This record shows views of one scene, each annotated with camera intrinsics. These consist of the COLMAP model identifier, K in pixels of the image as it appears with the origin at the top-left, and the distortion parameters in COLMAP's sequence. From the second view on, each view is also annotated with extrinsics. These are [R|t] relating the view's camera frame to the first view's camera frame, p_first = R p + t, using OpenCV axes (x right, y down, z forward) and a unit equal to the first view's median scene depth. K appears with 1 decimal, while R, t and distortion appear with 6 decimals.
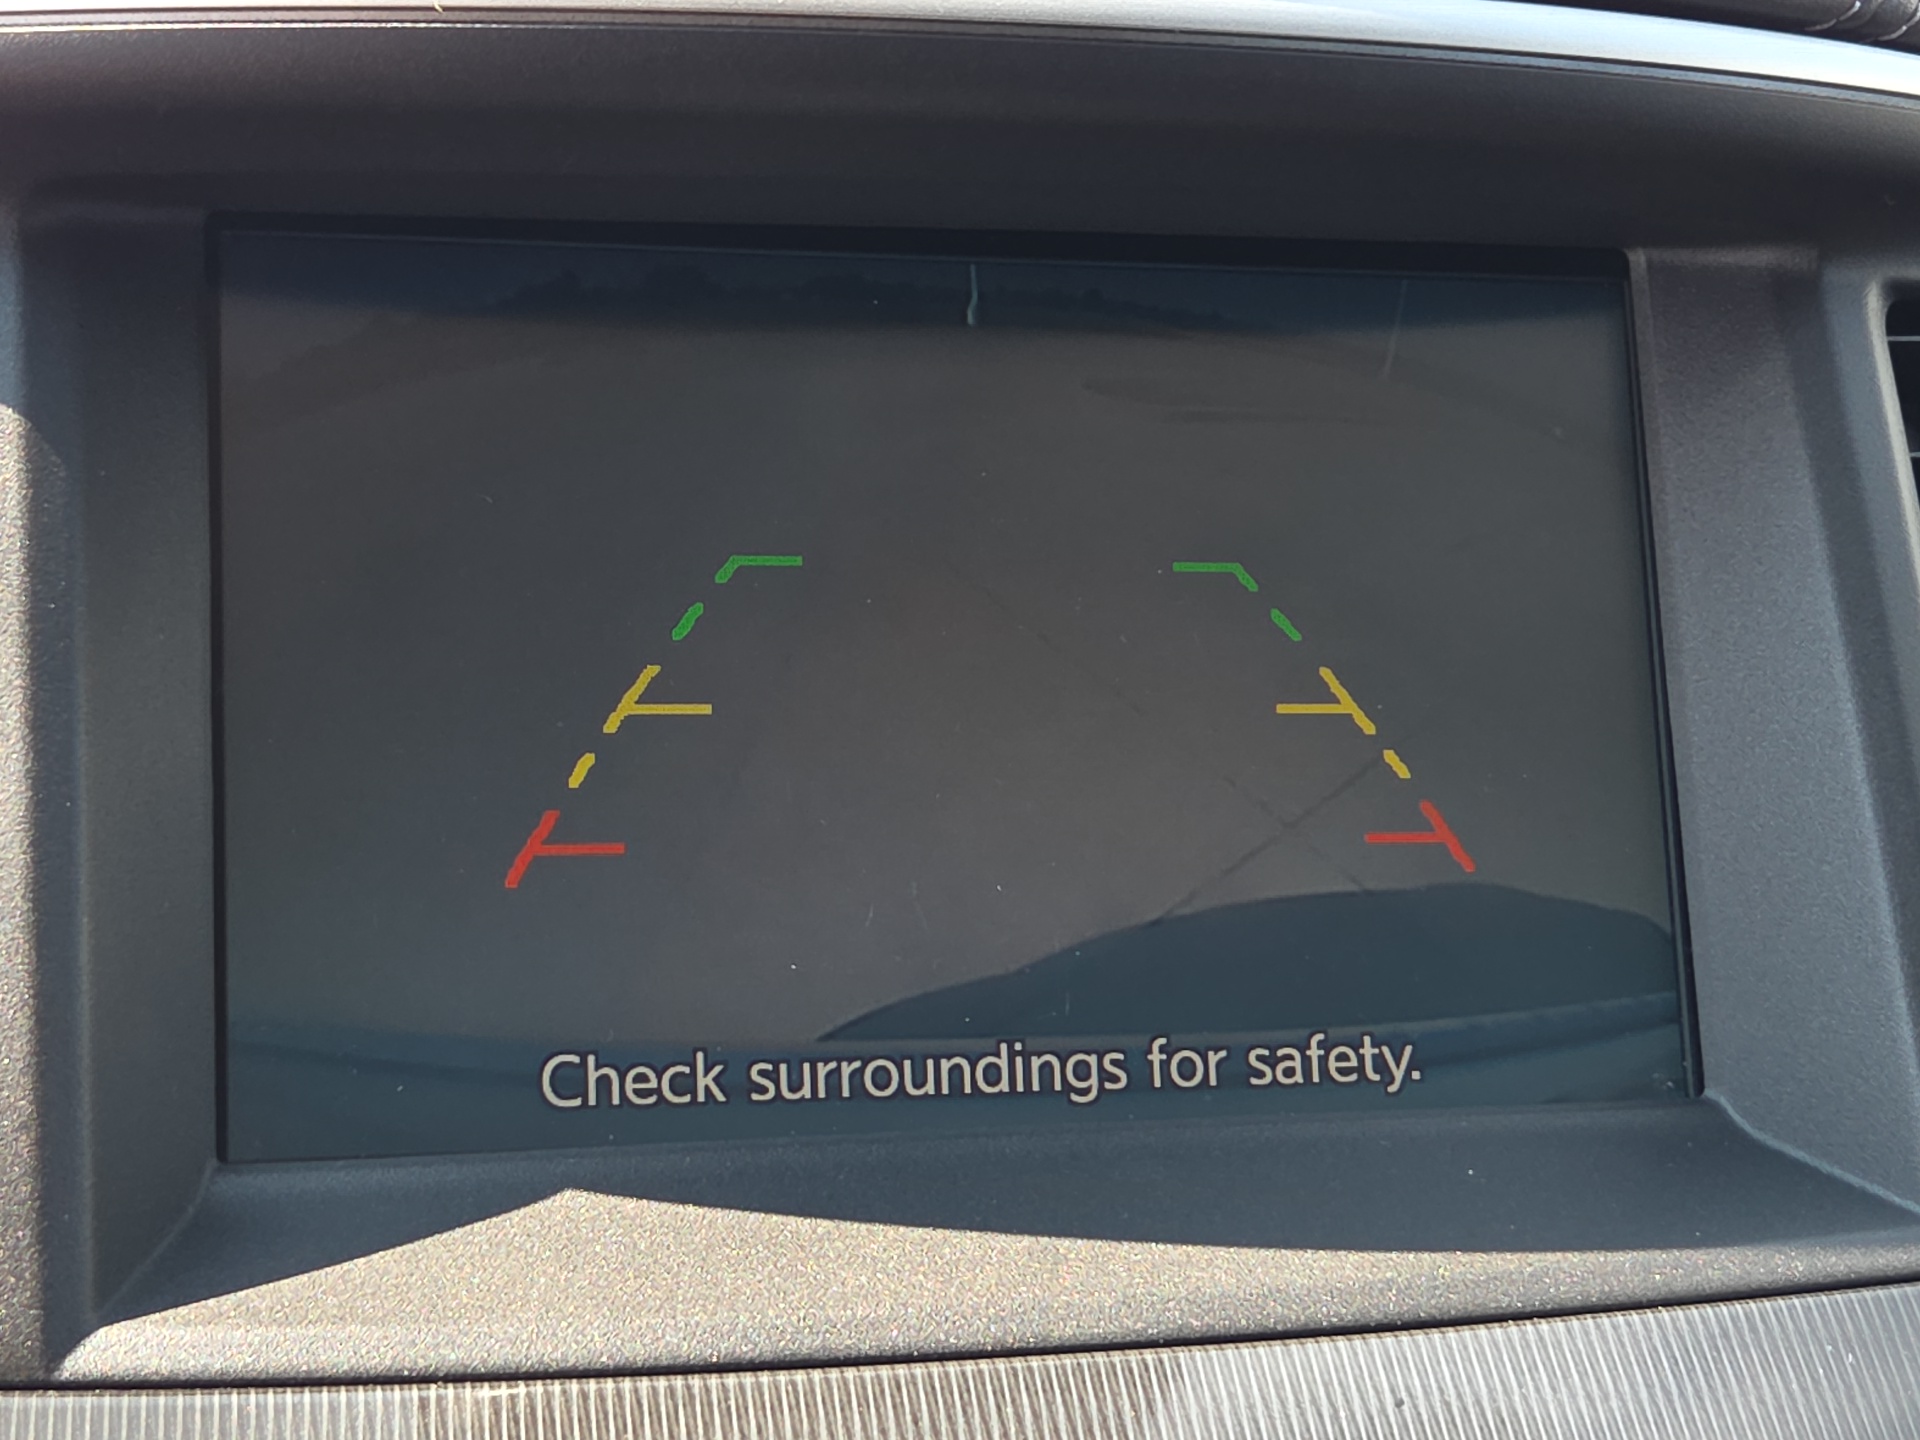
lens RADIAL K [[3411.0, 0, 963.2], [0, 3411.0, 713.7], [0, 0, 1]] dist [-0.007712, 0.000000]
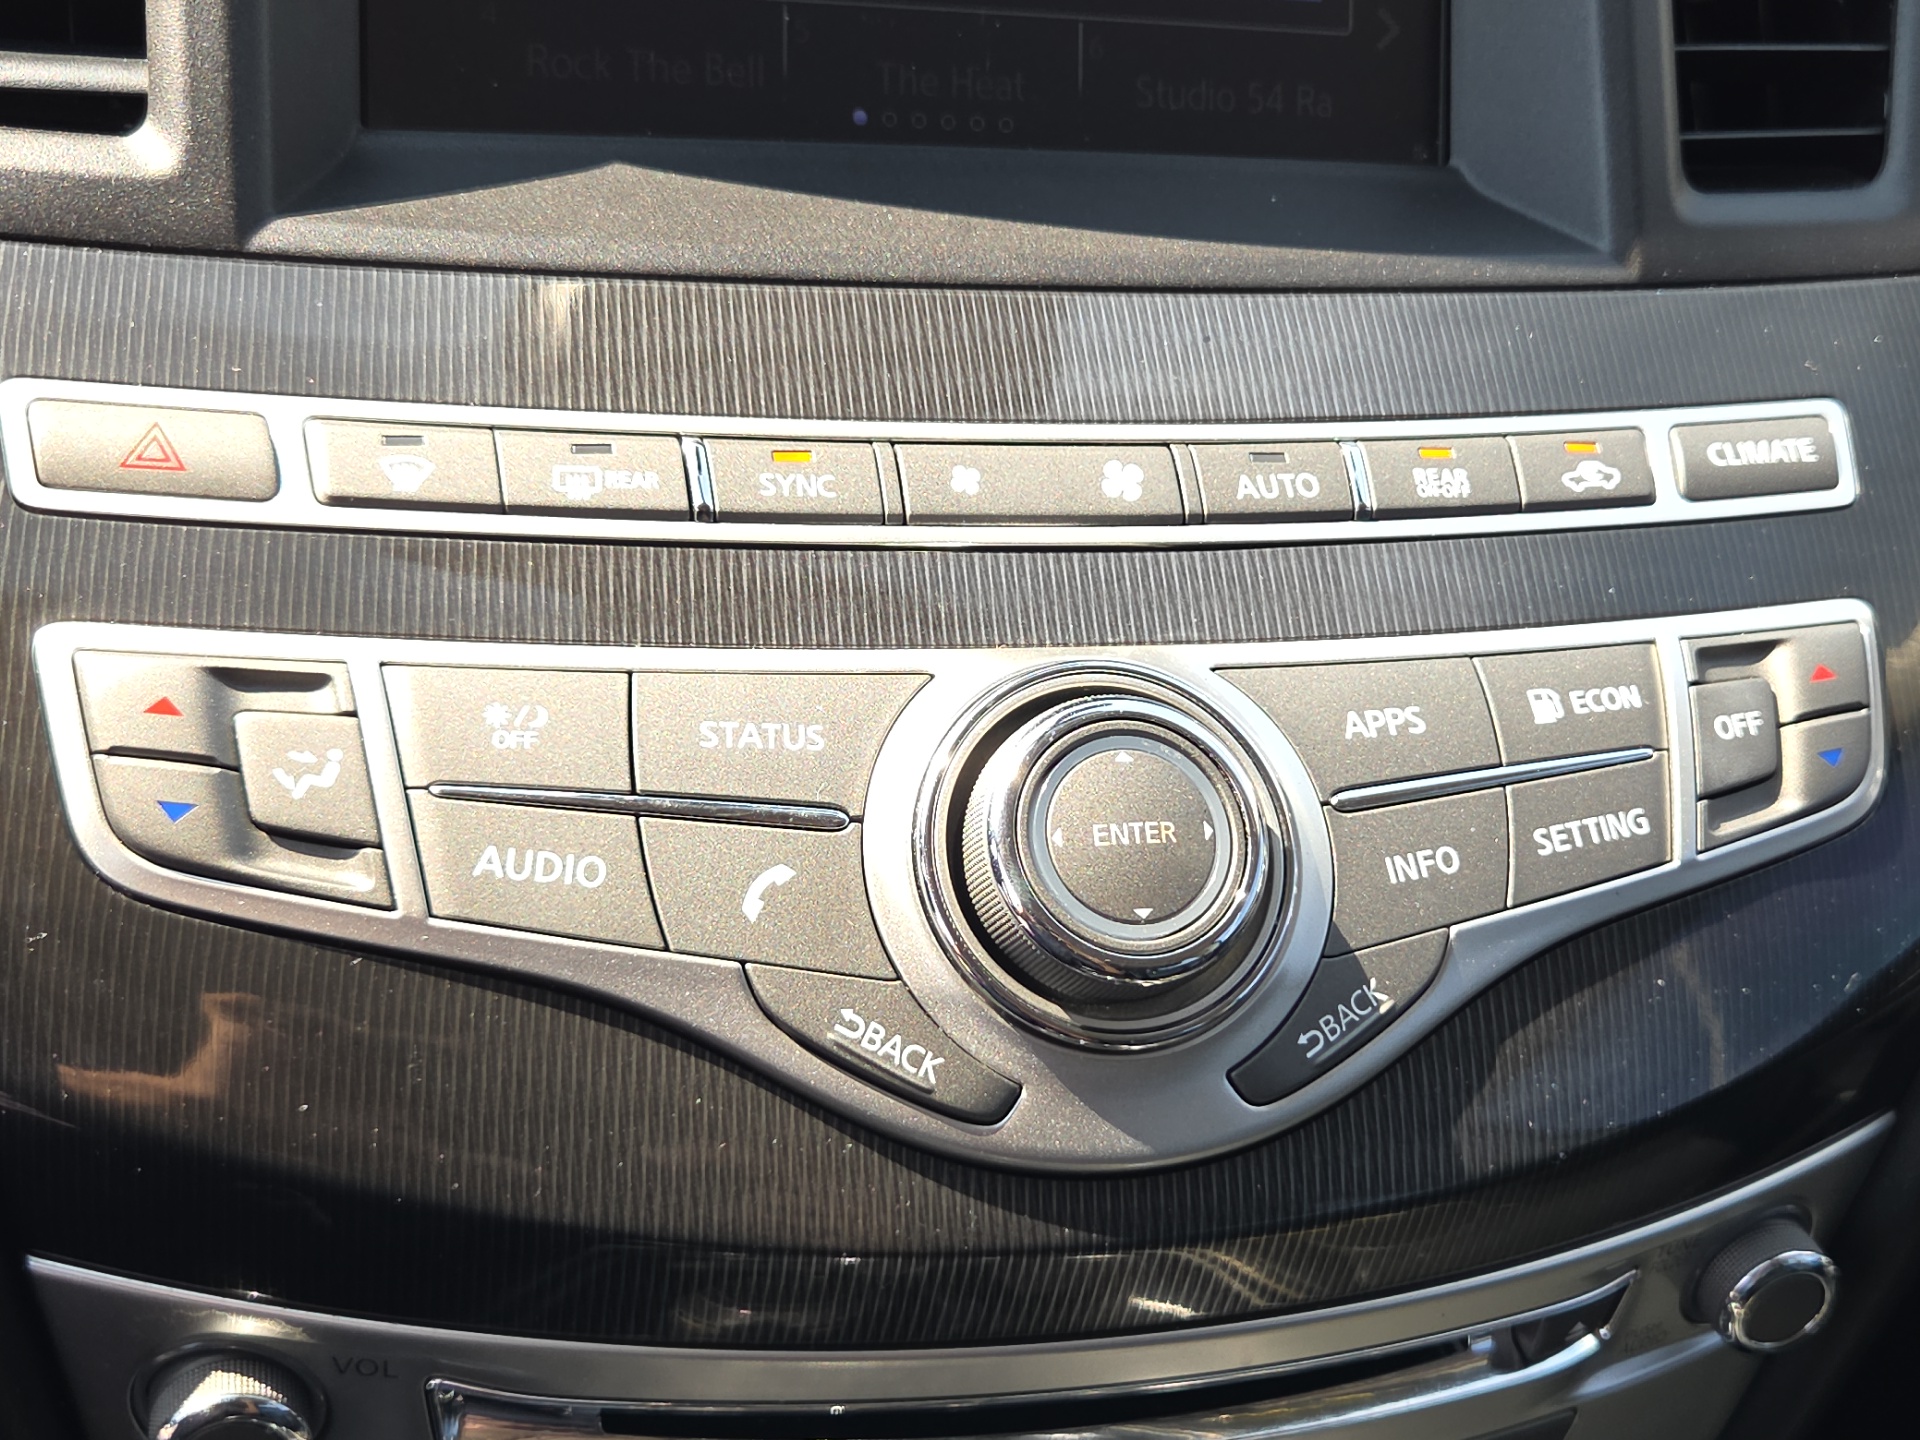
lens RADIAL K [[2617.1, 0, 969.9], [0, 2617.1, 699.9], [0, 0, 1]] dist [-0.018650, 0.000000]
pose [[0.998536, 0.048161, 0.024641, 0.010883], [-0.052574, 0.971266, 0.232117, 0.098468], [-0.012754, -0.233072, 0.972376, -0.076604]]
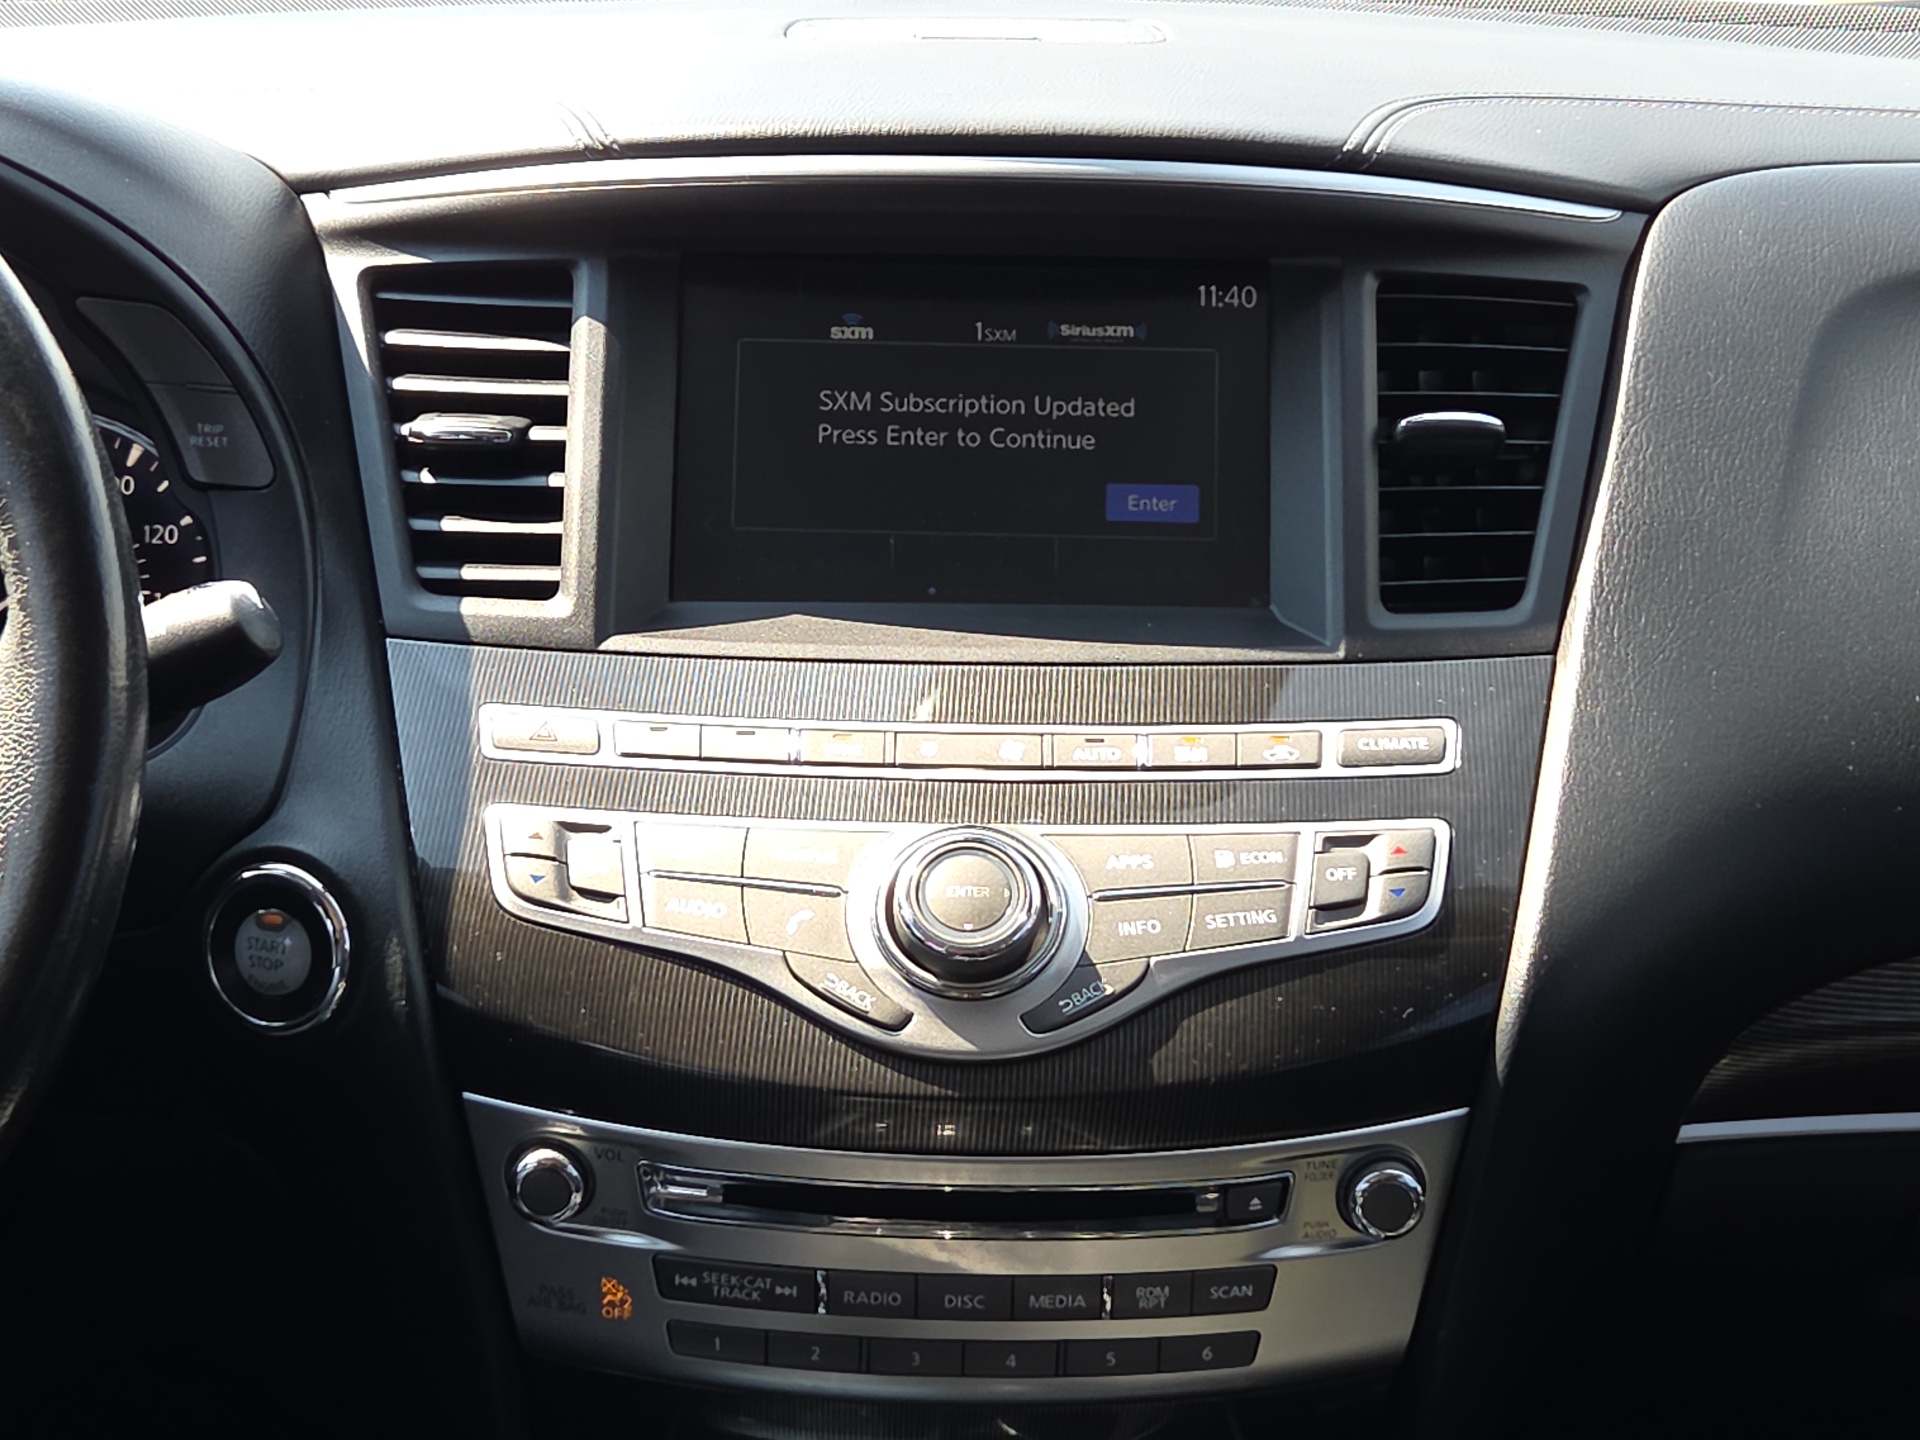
lens RADIAL K [[3493.4, 0, 966.6], [0, 3493.4, 698.7], [0, 0, 1]] dist [0.023044, 0.000000]
pose [[0.966051, 0.017170, -0.257782, 0.731998], [-0.022689, 0.999572, -0.018449, 0.255940], [0.257355, 0.023671, 0.966027, -1.634513]]
